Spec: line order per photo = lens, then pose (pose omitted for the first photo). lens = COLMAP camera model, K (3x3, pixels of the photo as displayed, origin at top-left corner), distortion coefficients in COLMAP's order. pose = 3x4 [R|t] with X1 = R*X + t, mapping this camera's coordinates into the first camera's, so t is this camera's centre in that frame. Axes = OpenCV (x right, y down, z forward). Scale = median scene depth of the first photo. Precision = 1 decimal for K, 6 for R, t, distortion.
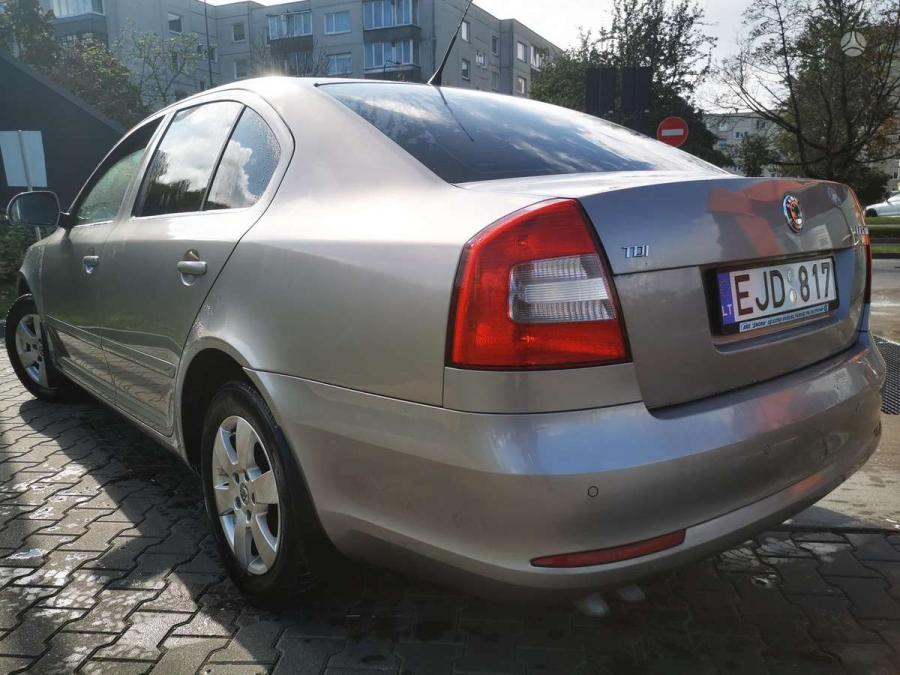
lens RADIAL K [[683.6, 0, 450.0], [0, 683.6, 337.5], [0, 0, 1]] dist [0.002390, 0.001883]
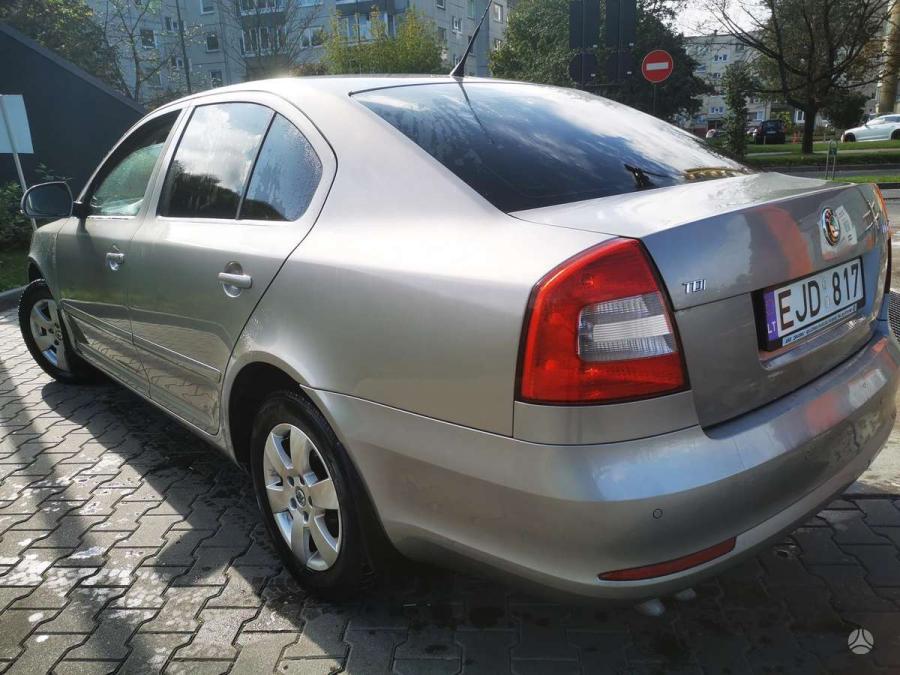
lens RADIAL K [[676.9, 0, 450.0], [0, 676.9, 337.5], [0, 0, 1]] dist [0.007481, 0.001803]
pose [[0.999196, -0.033598, 0.021873, -0.086959], [0.031454, 0.995270, 0.091912, -0.105019], [-0.024858, -0.091150, 0.995527, -0.021159]]
